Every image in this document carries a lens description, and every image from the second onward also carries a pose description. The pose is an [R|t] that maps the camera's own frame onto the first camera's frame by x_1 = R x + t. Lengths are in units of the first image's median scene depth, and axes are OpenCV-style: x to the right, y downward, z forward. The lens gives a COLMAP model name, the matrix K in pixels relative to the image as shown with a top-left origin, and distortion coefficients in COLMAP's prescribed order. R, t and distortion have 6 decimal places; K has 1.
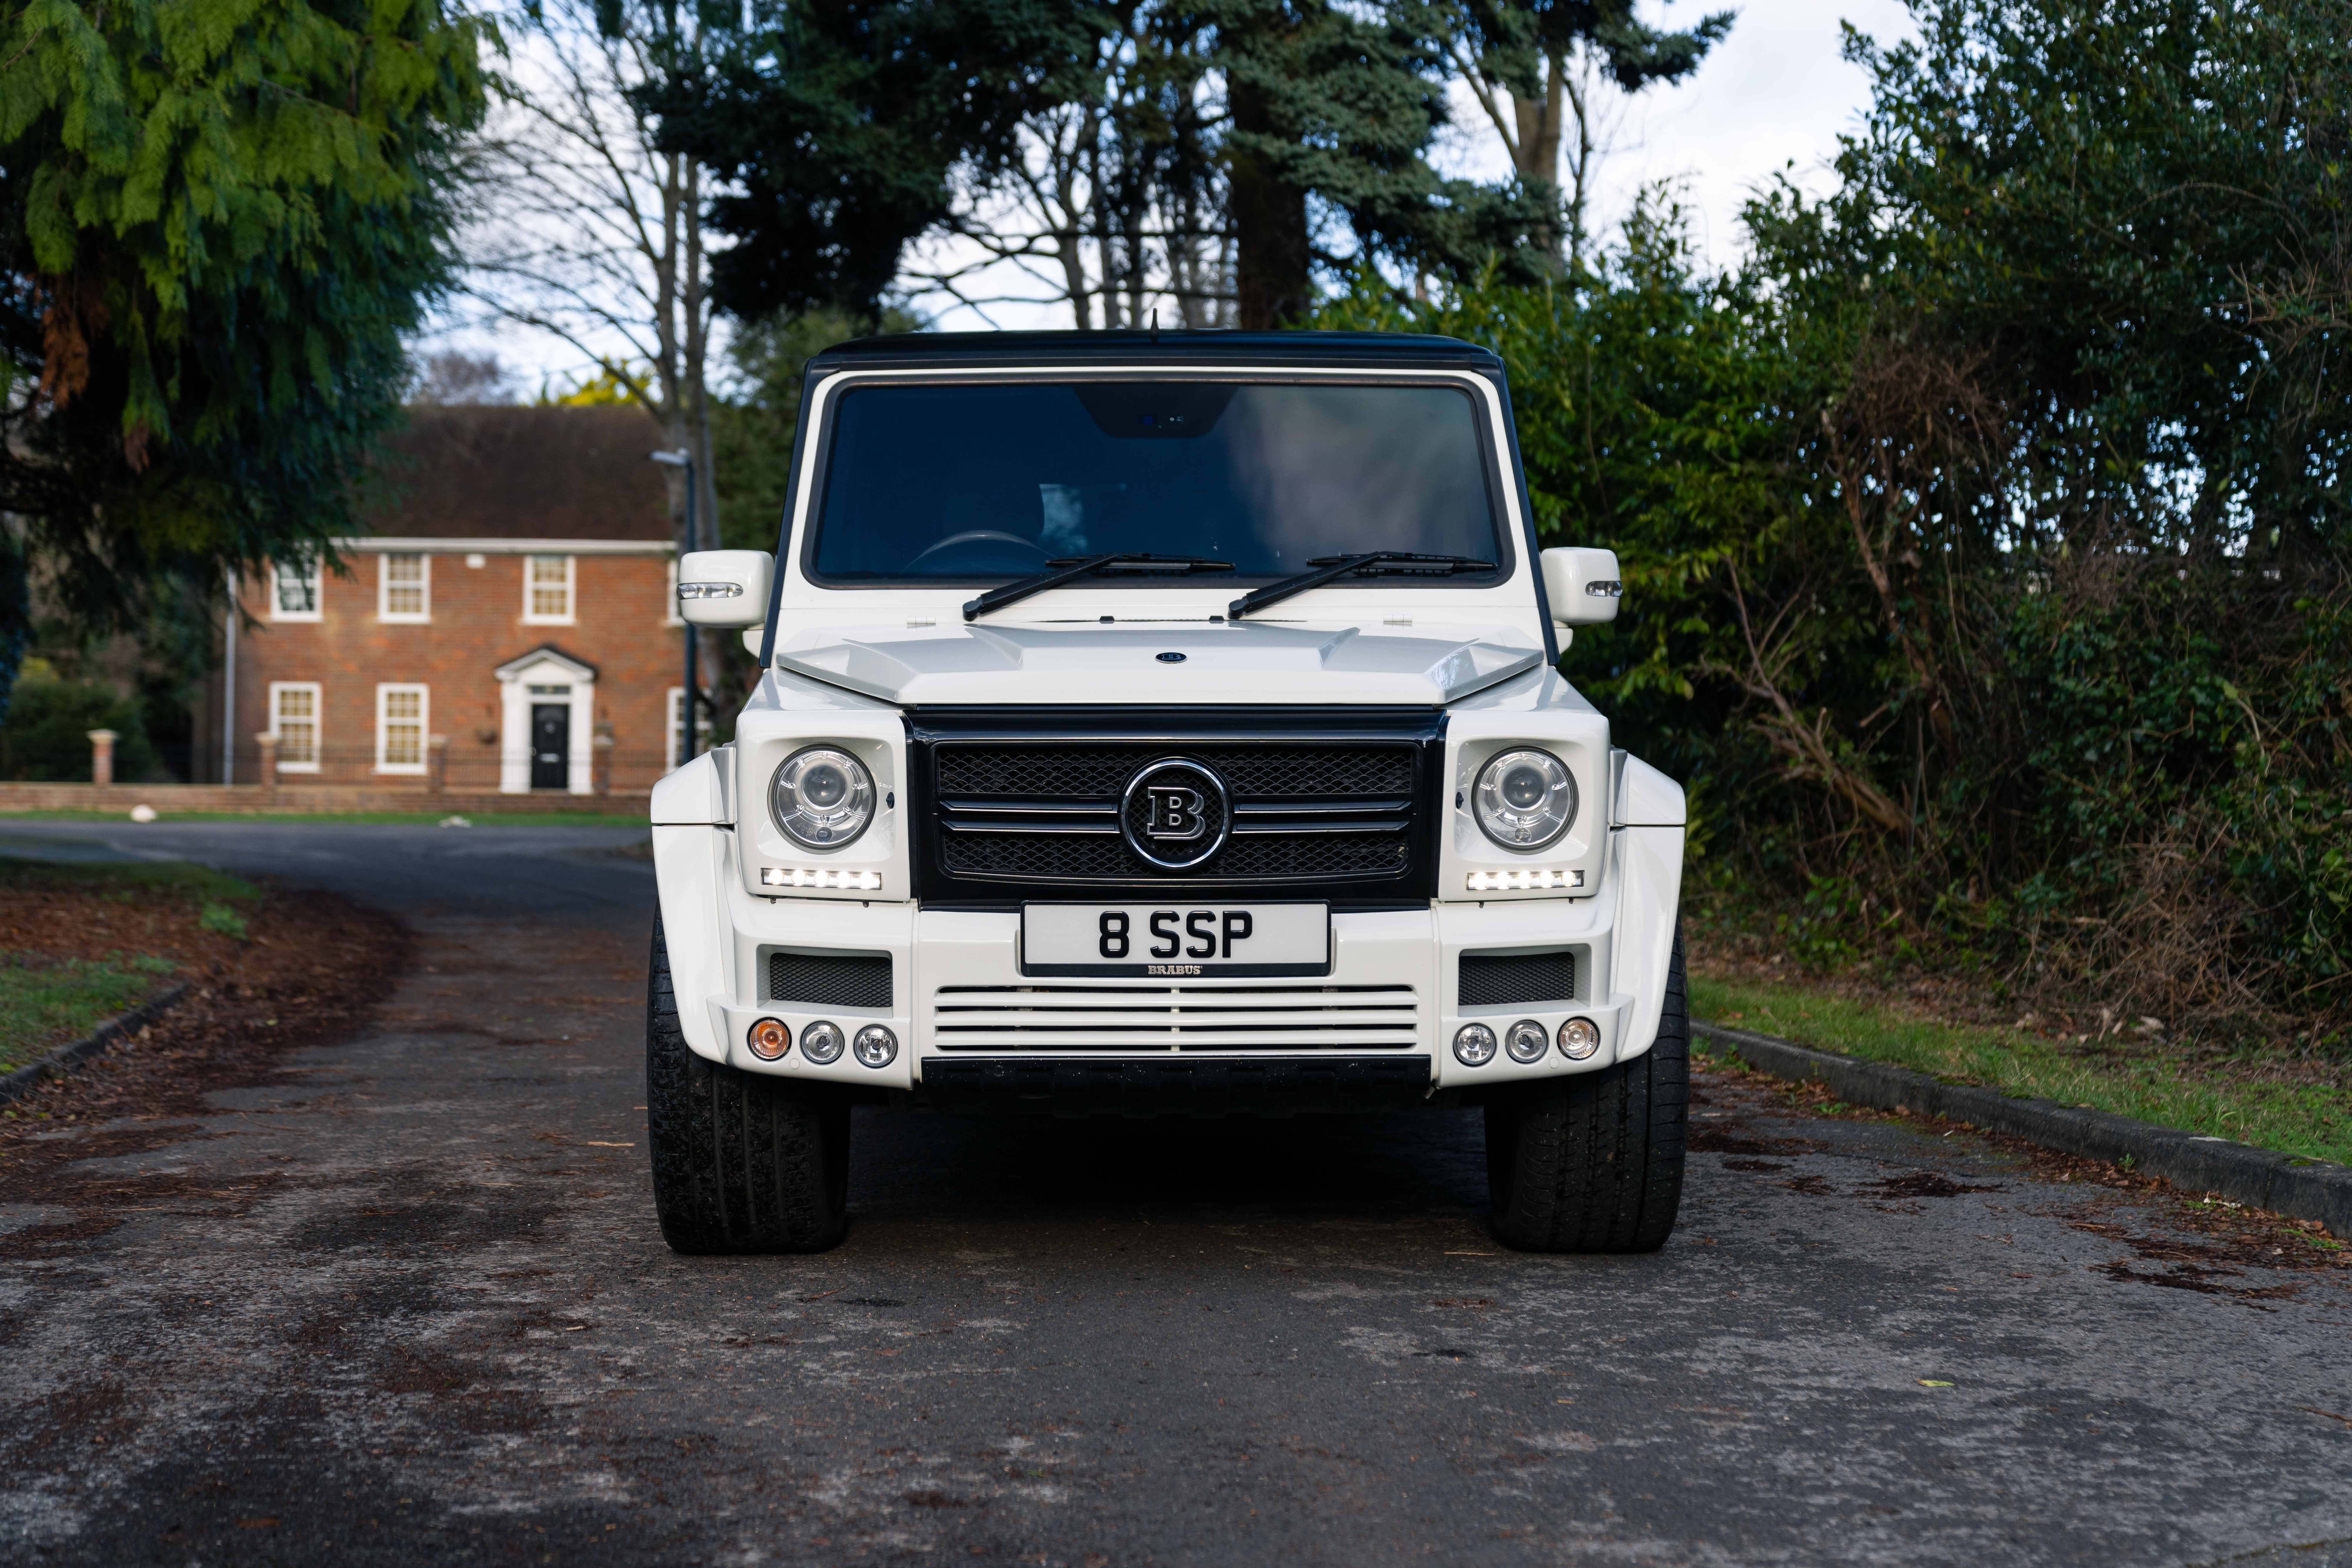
lens RADIAL K [[3376.8, 0, 1182.6], [0, 3376.8, 776.0], [0, 0, 1]] dist [0.084028, 0.000000]
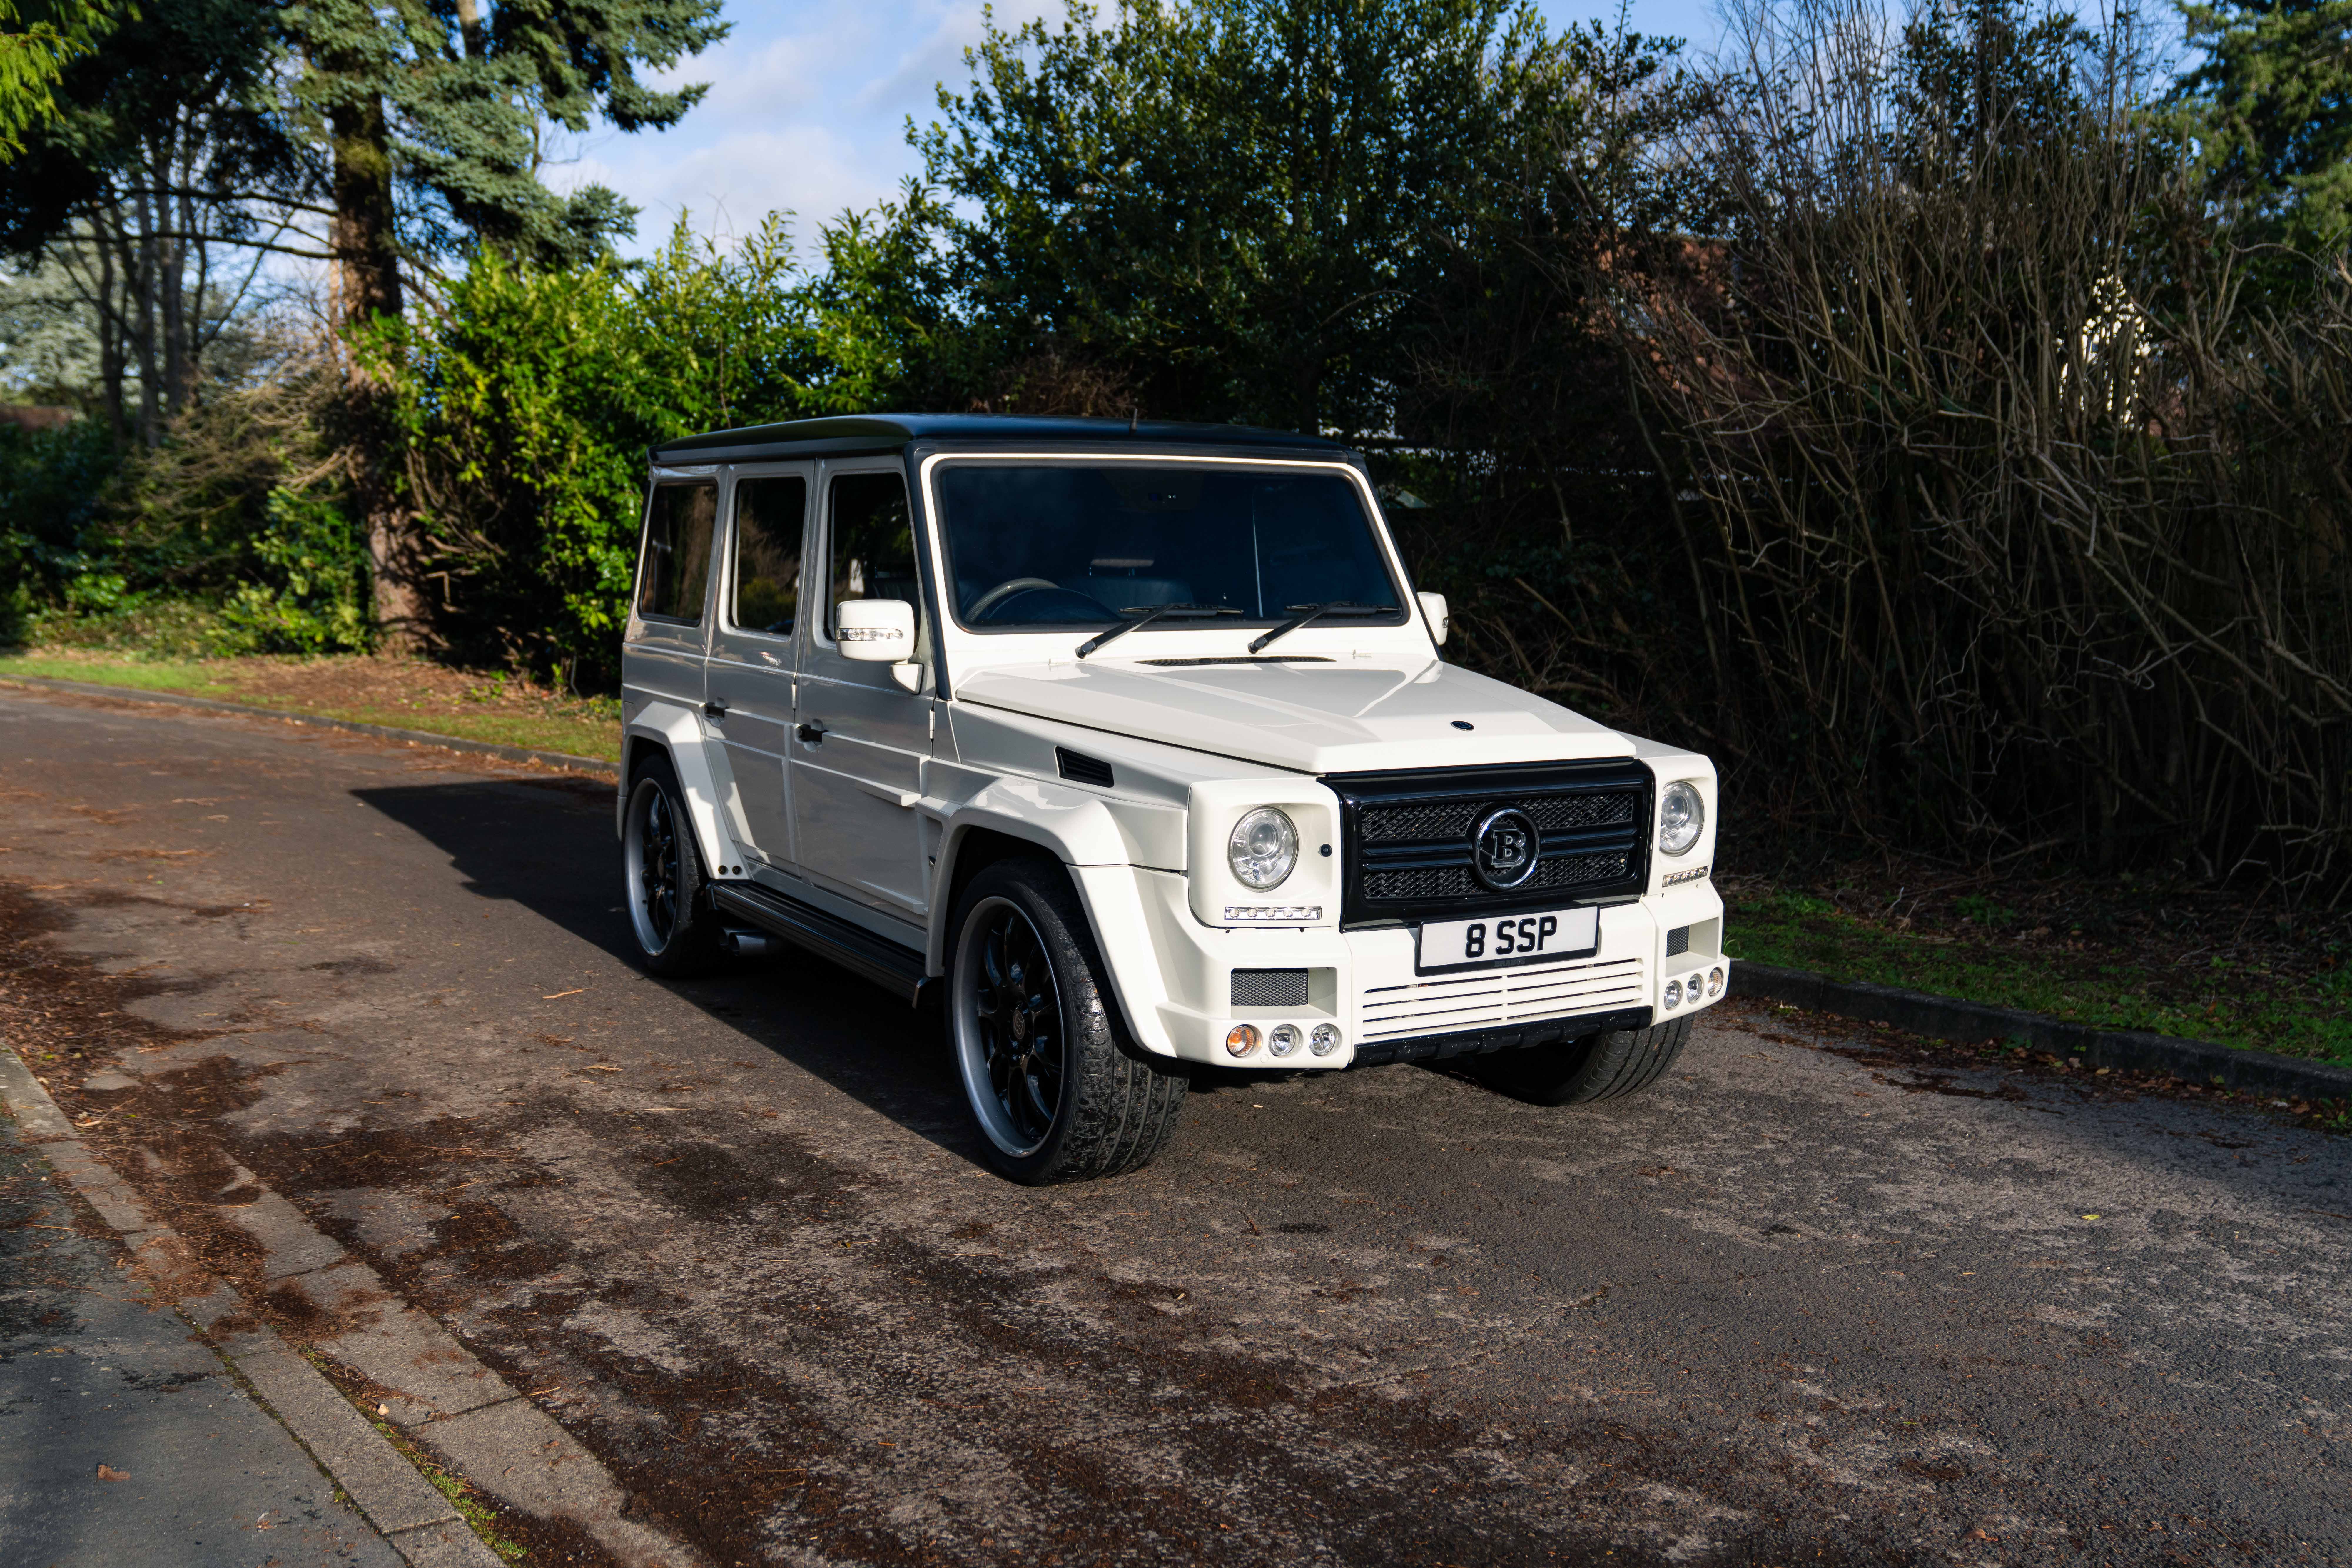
lens RADIAL K [[2181.8, 0, 1163.2], [0, 2181.8, 753.1], [0, 0, 1]] dist [-0.002181, 0.000000]
pose [[0.880759, -0.040117, 0.471862, -0.434001], [-0.002523, 0.995994, 0.089388, -0.084698], [-0.473557, -0.079919, 0.877130, 0.242813]]
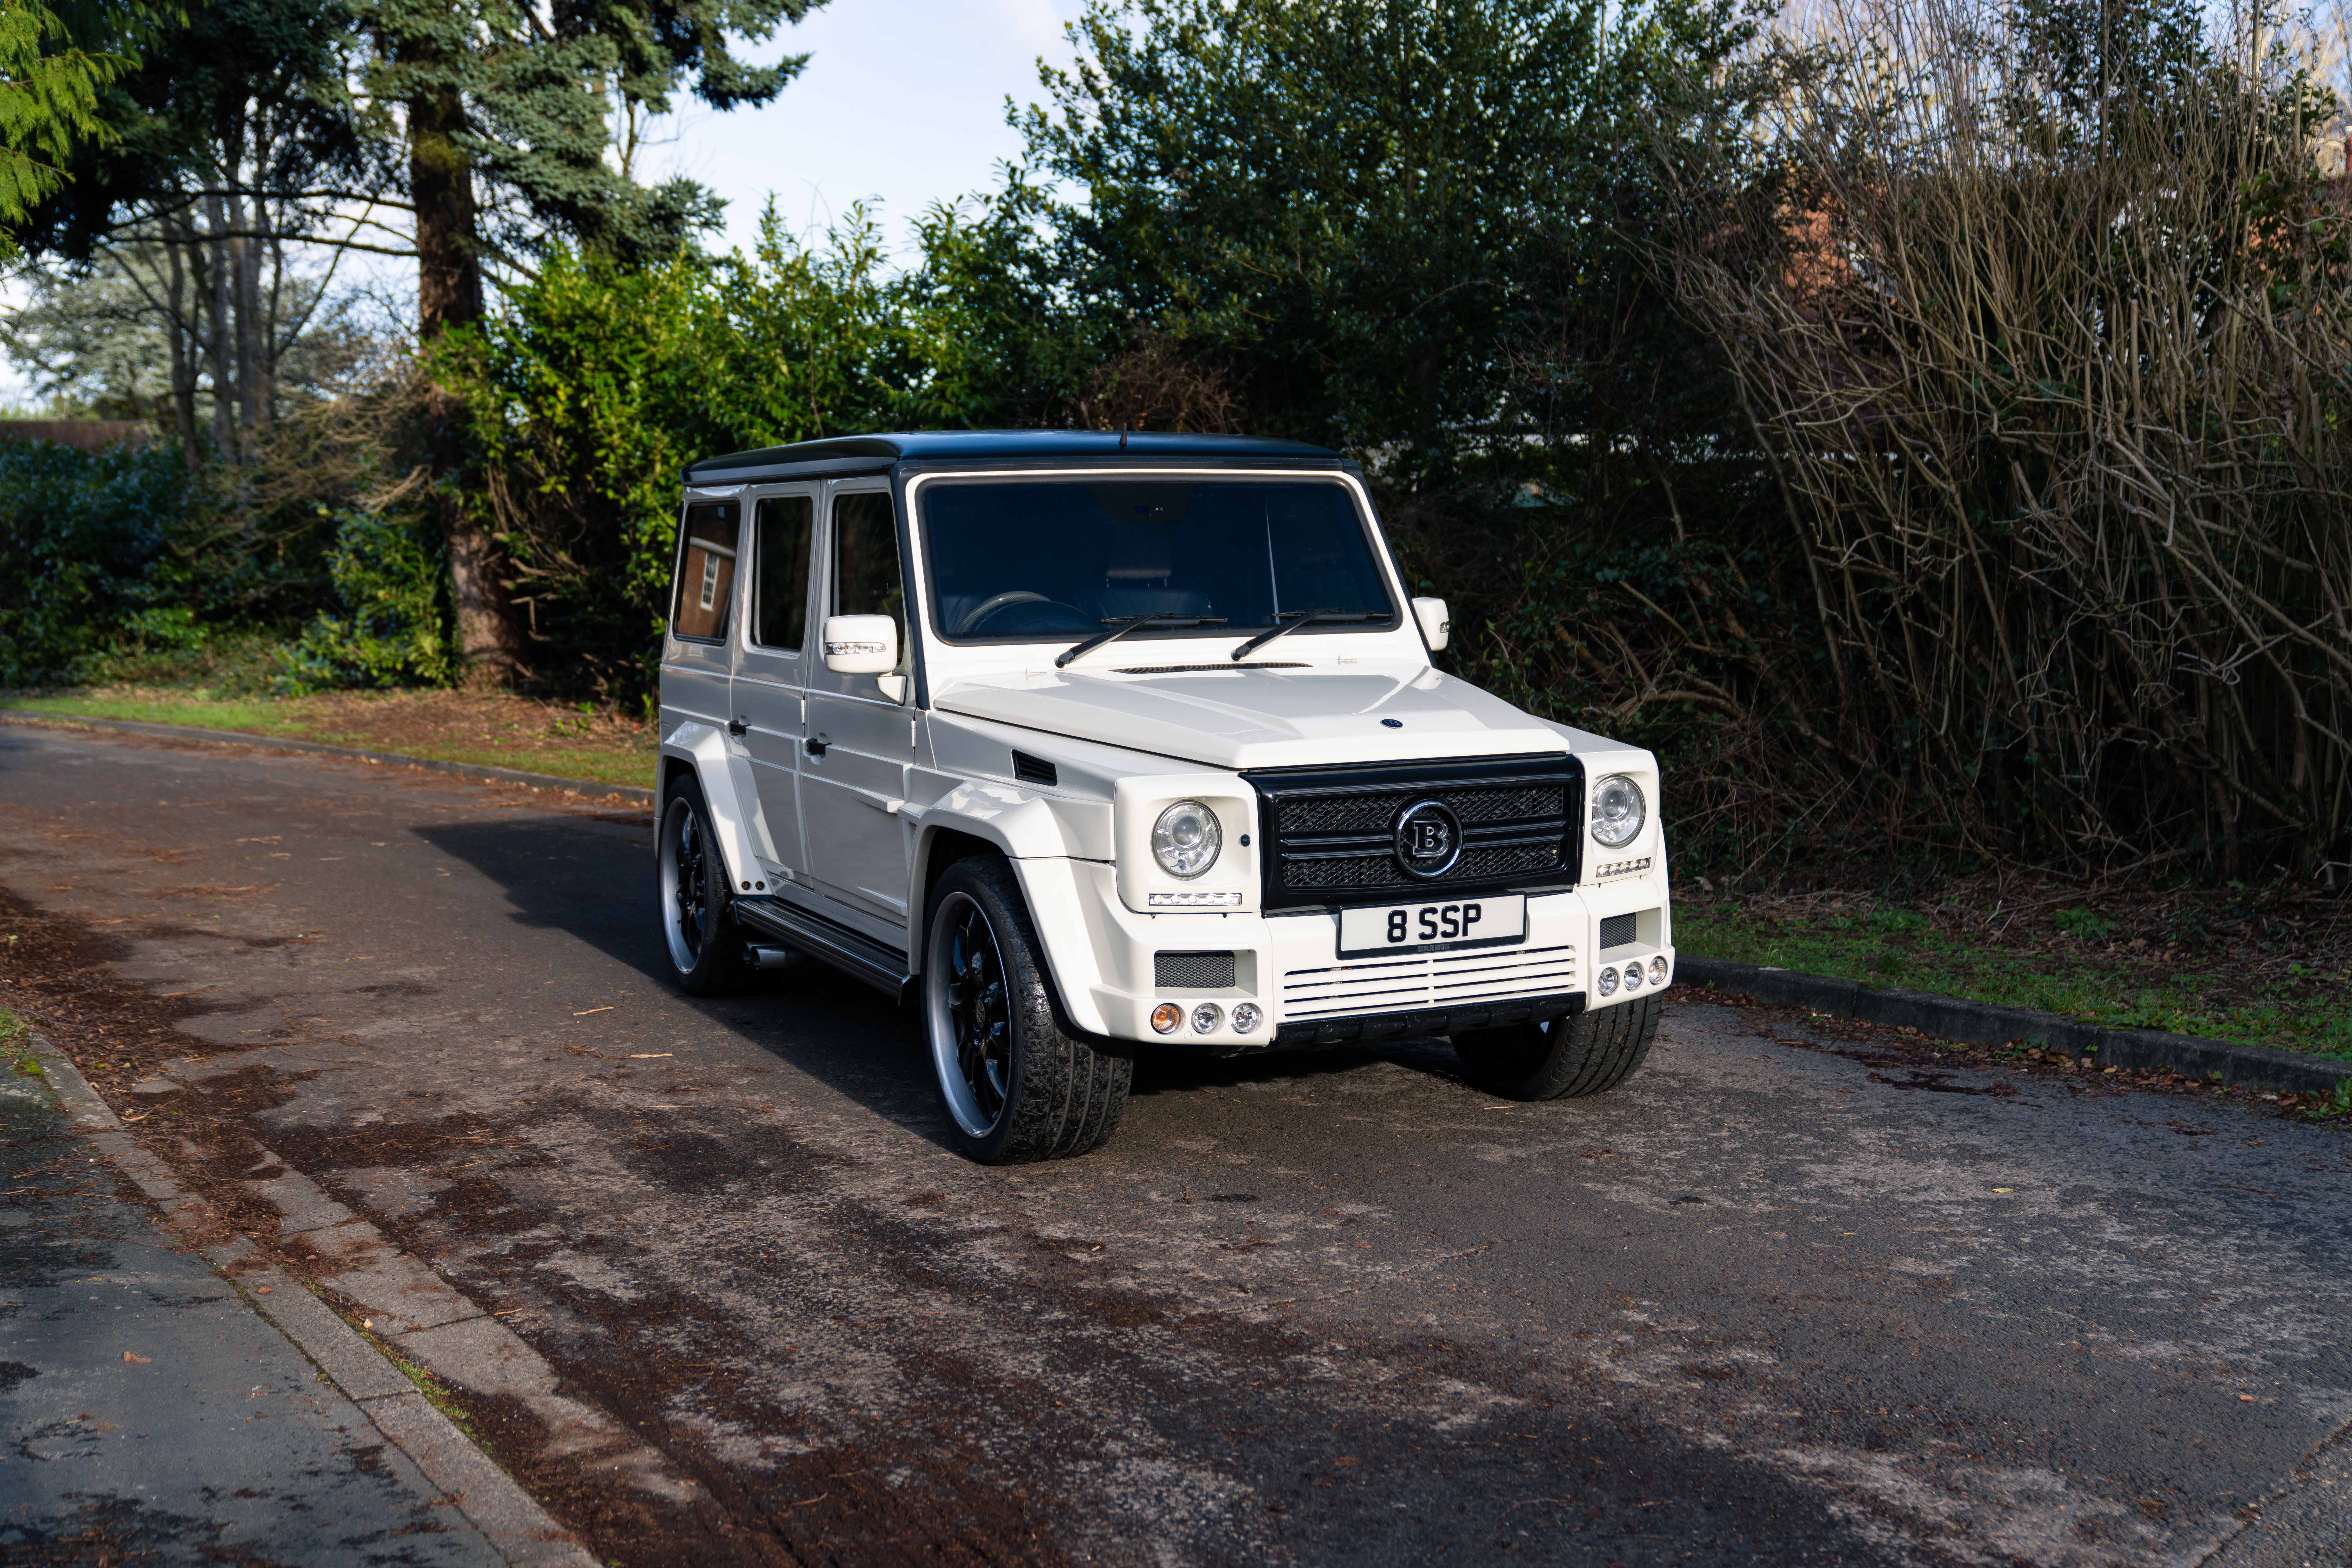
lens RADIAL K [[2548.3, 0, 1174.6], [0, 2548.3, 766.4], [0, 0, 1]] dist [0.010291, 0.000000]
pose [[0.916043, -0.047410, 0.398268, -0.427466], [0.017780, 0.996813, 0.077766, -0.084708], [-0.400686, -0.064156, 0.913967, 0.049858]]
